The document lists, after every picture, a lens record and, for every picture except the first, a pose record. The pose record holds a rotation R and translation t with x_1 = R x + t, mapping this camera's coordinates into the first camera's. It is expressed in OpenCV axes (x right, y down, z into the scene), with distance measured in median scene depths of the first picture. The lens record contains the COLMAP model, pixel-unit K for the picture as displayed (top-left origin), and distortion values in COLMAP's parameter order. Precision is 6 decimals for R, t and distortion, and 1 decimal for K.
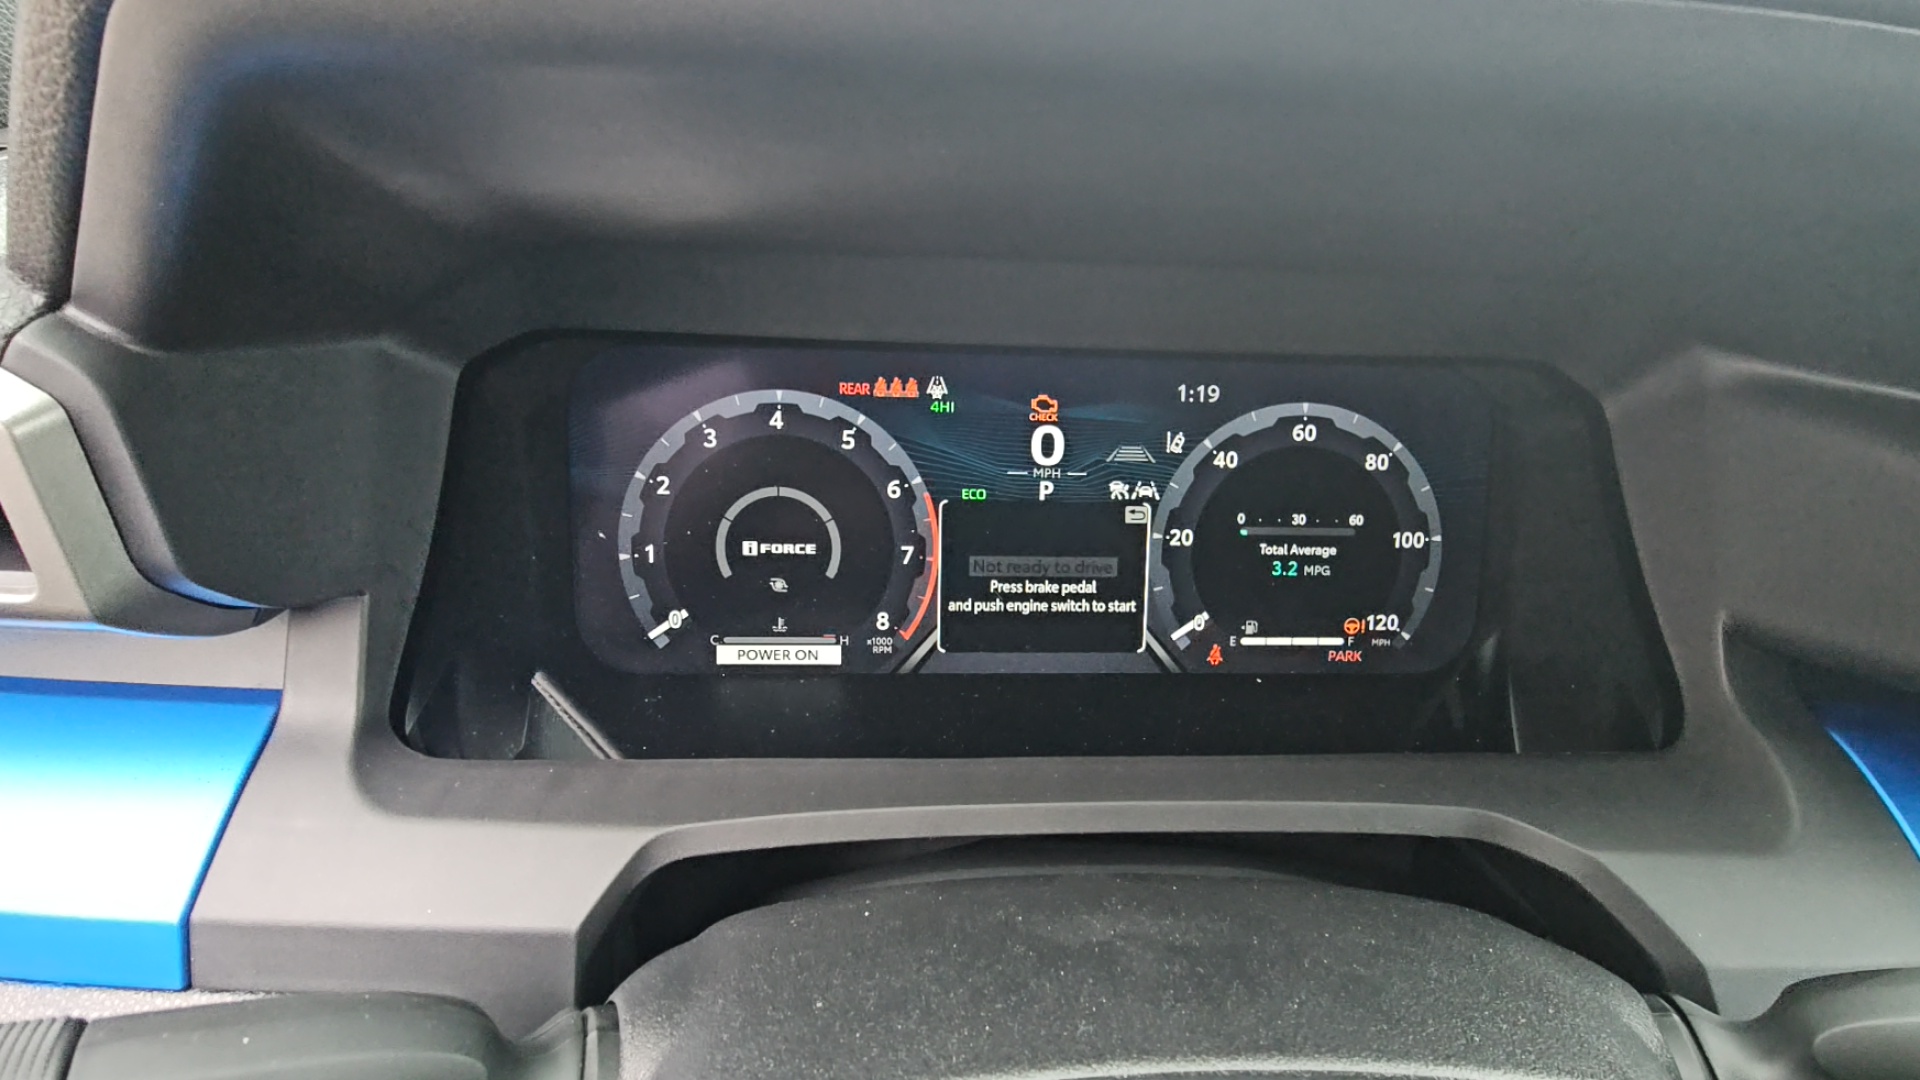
lens RADIAL K [[852.7, 0, 967.6], [0, 852.7, 553.4], [0, 0, 1]] dist [0.009931, -0.006981]
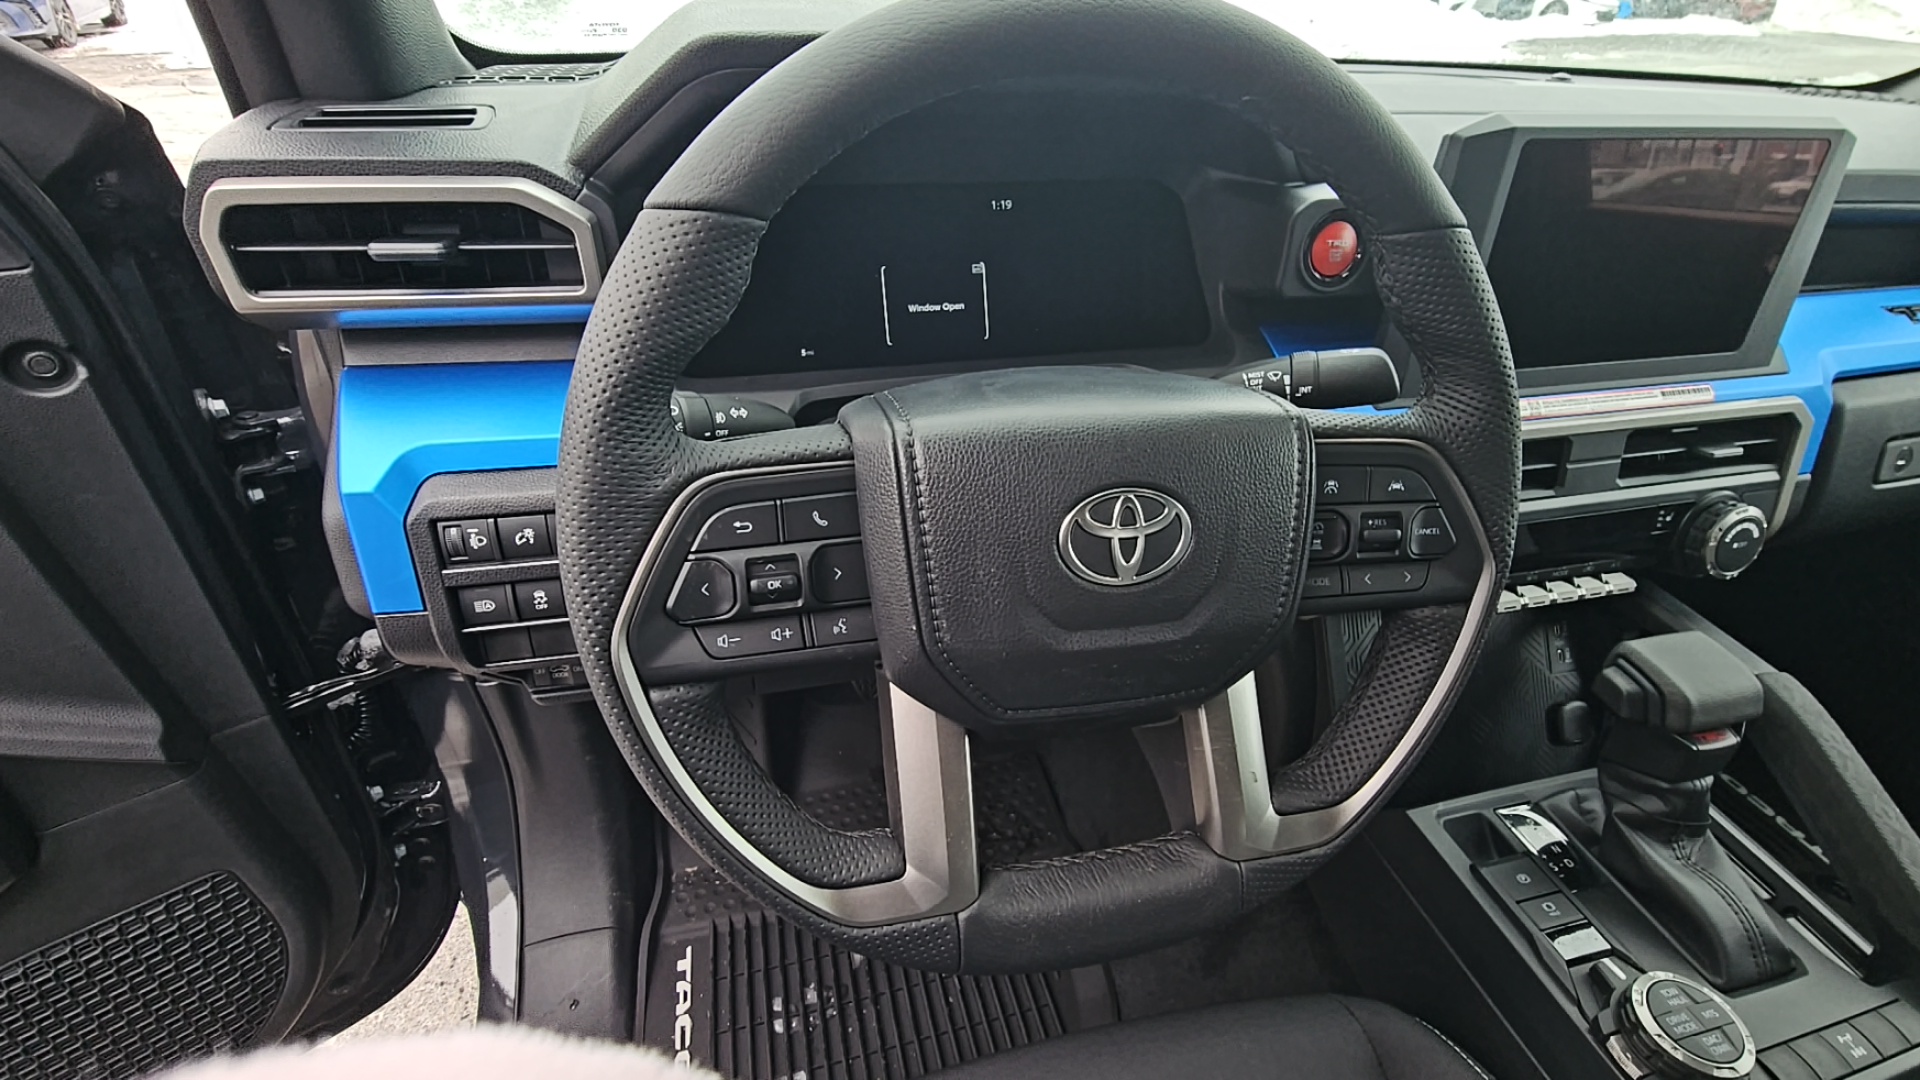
lens RADIAL K [[852.7, 0, 977.7], [0, 852.7, 548.1], [0, 0, 1]] dist [0.009931, -0.006981]
pose [[0.980193, -0.118877, 0.158401, -0.202045], [0.095699, 0.984542, 0.146692, 0.312146], [-0.173391, -0.128627, 0.976417, -1.072545]]
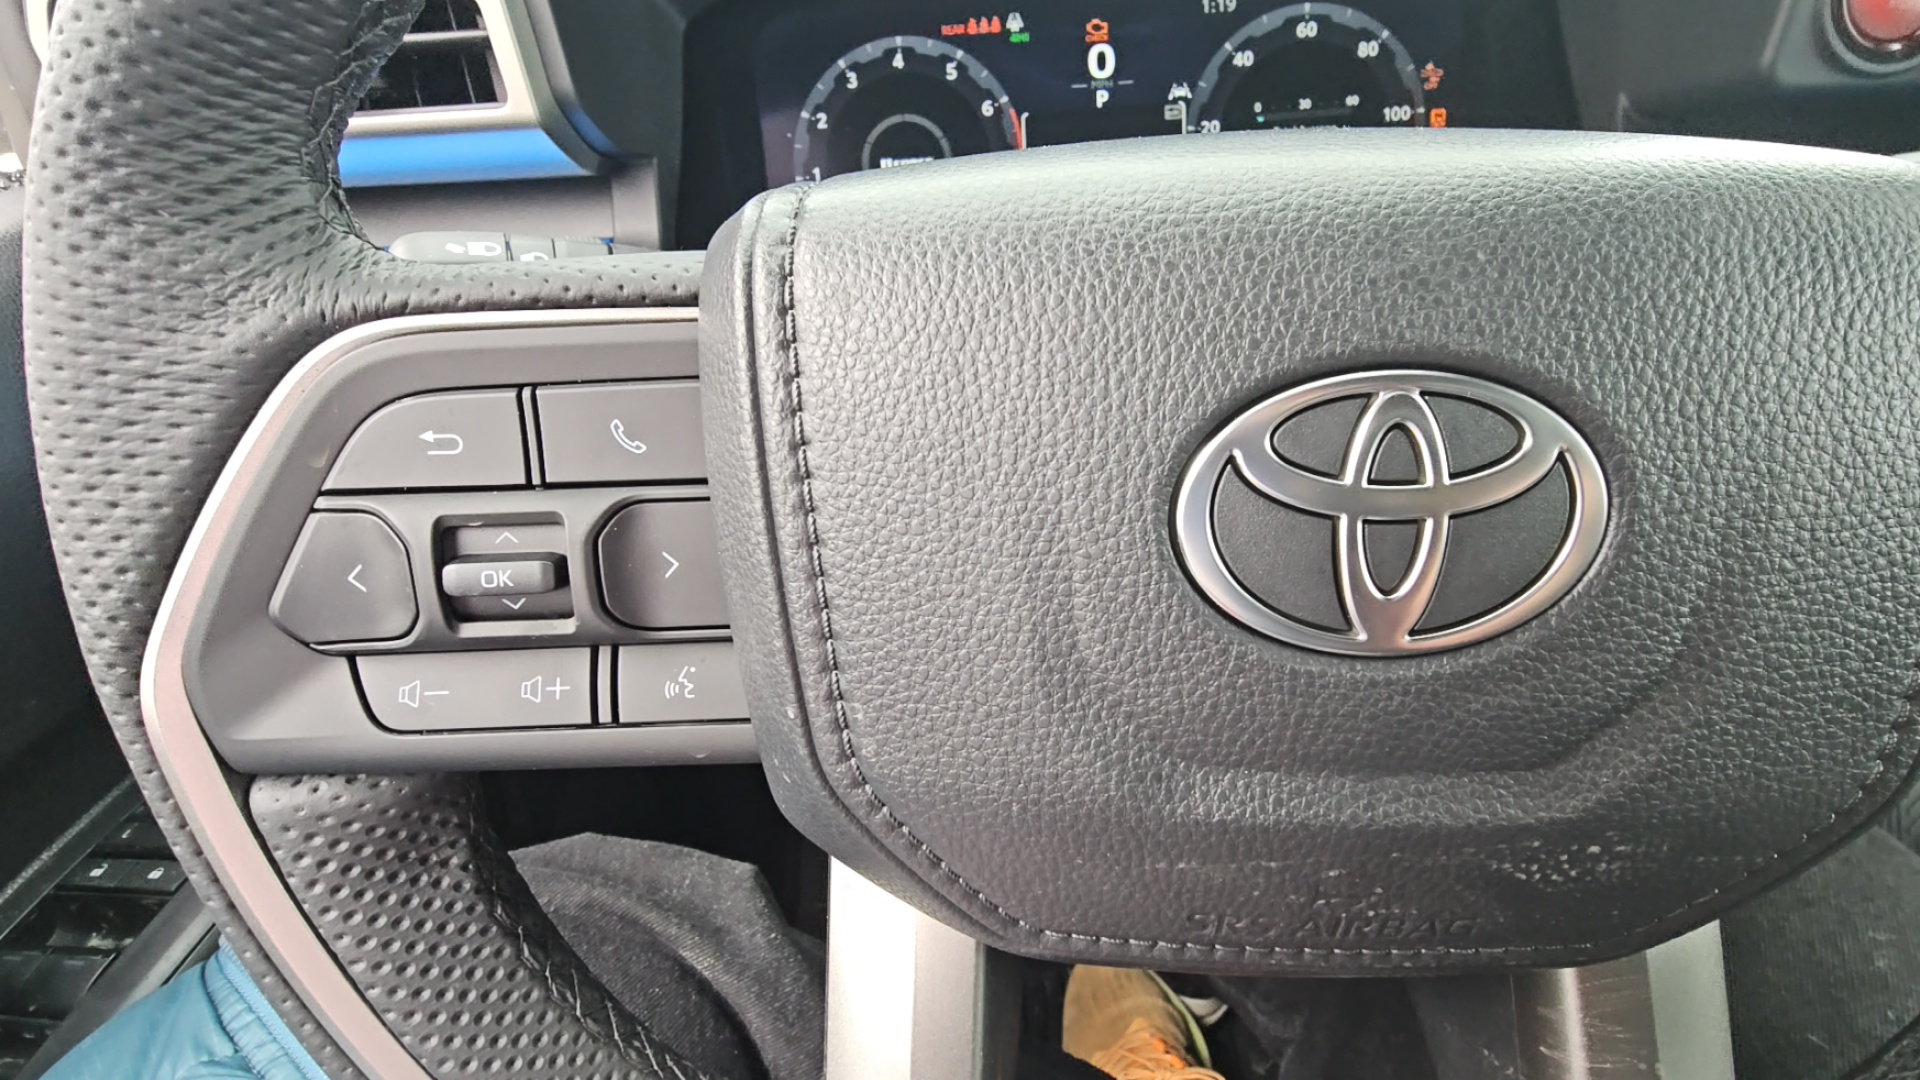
lens RADIAL K [[852.7, 0, 987.7], [0, 852.7, 546.4], [0, 0, 1]] dist [0.009931, -0.006981]
pose [[0.991035, -0.053668, -0.122351, 0.040296], [0.068010, 0.990891, 0.116232, 0.438836], [0.114999, -0.123511, 0.985657, -0.398394]]
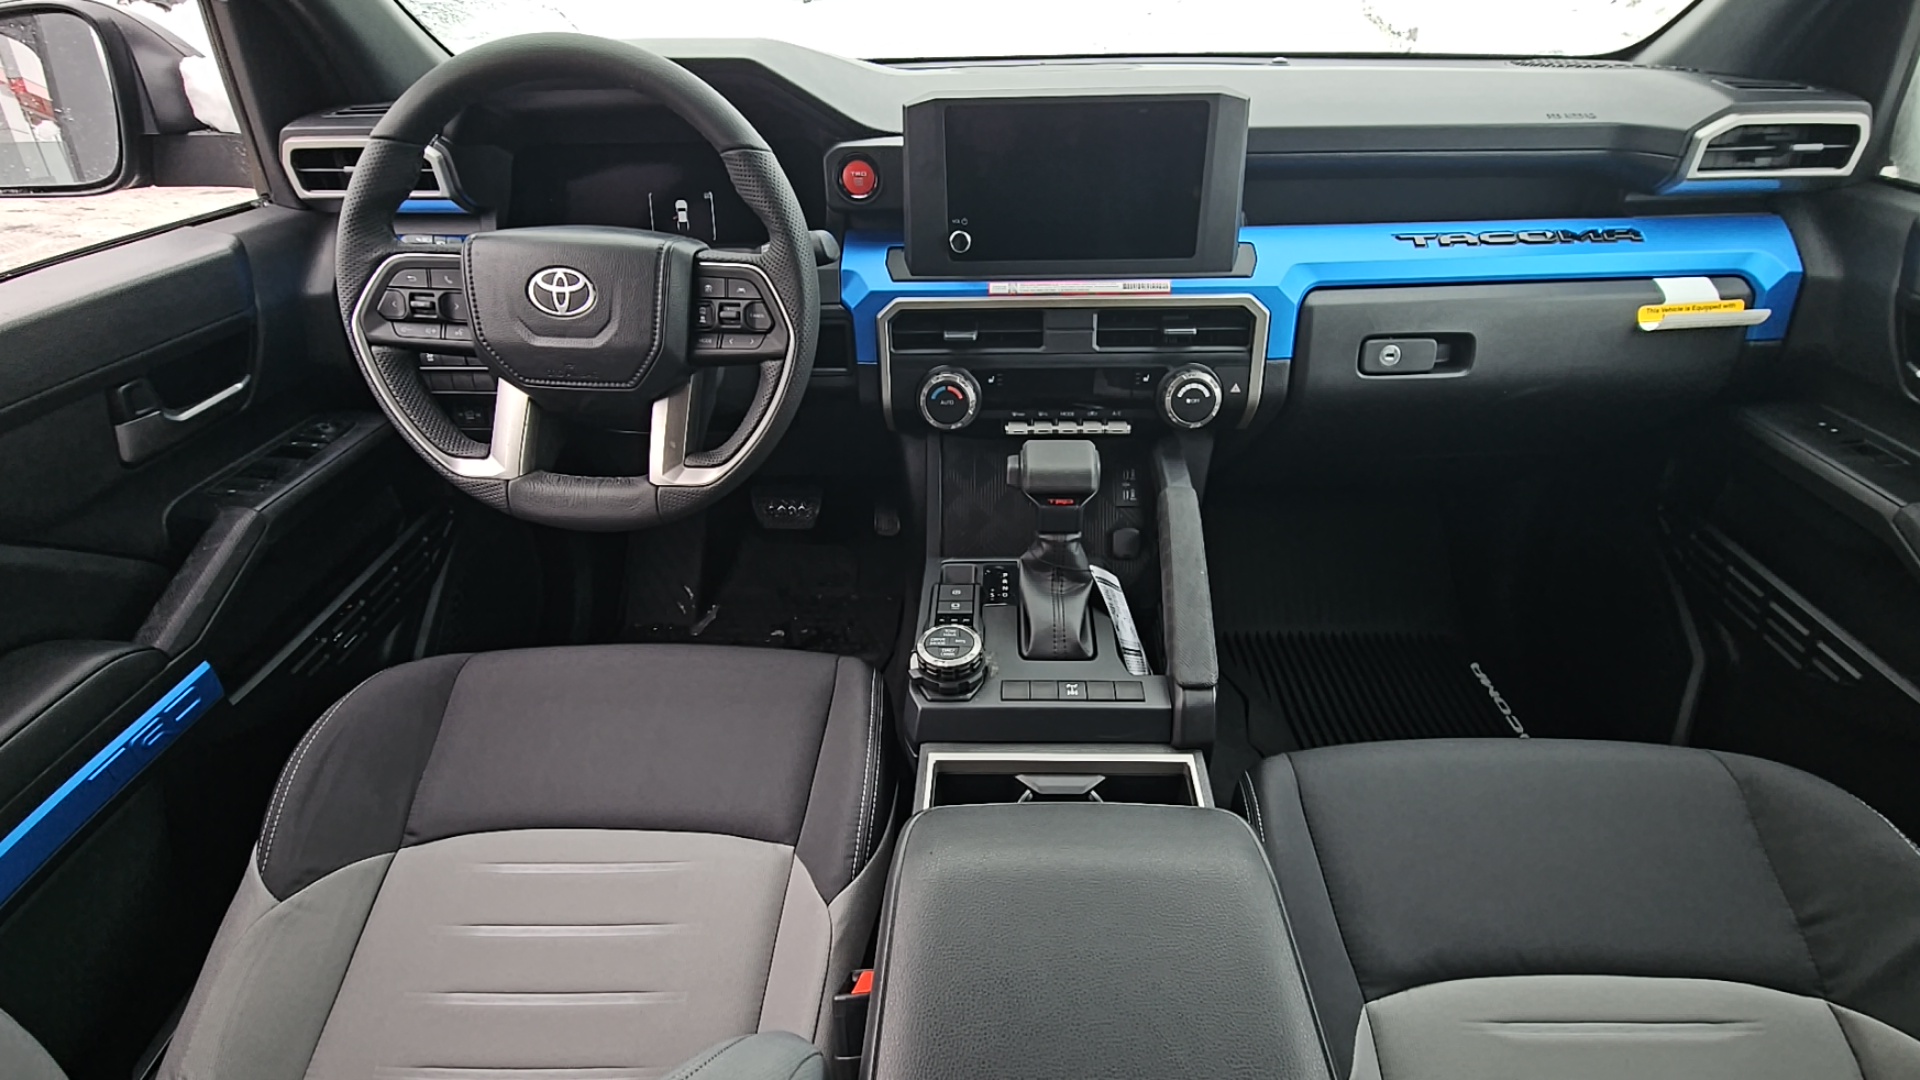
lens RADIAL K [[852.7, 0, 985.4], [0, 852.7, 551.4], [0, 0, 1]] dist [0.009931, -0.006981]
pose [[0.993861, -0.007086, -0.110410, 1.639063], [0.021616, 0.991150, 0.130971, 0.920635], [0.108504, -0.132554, 0.985219, -2.366776]]
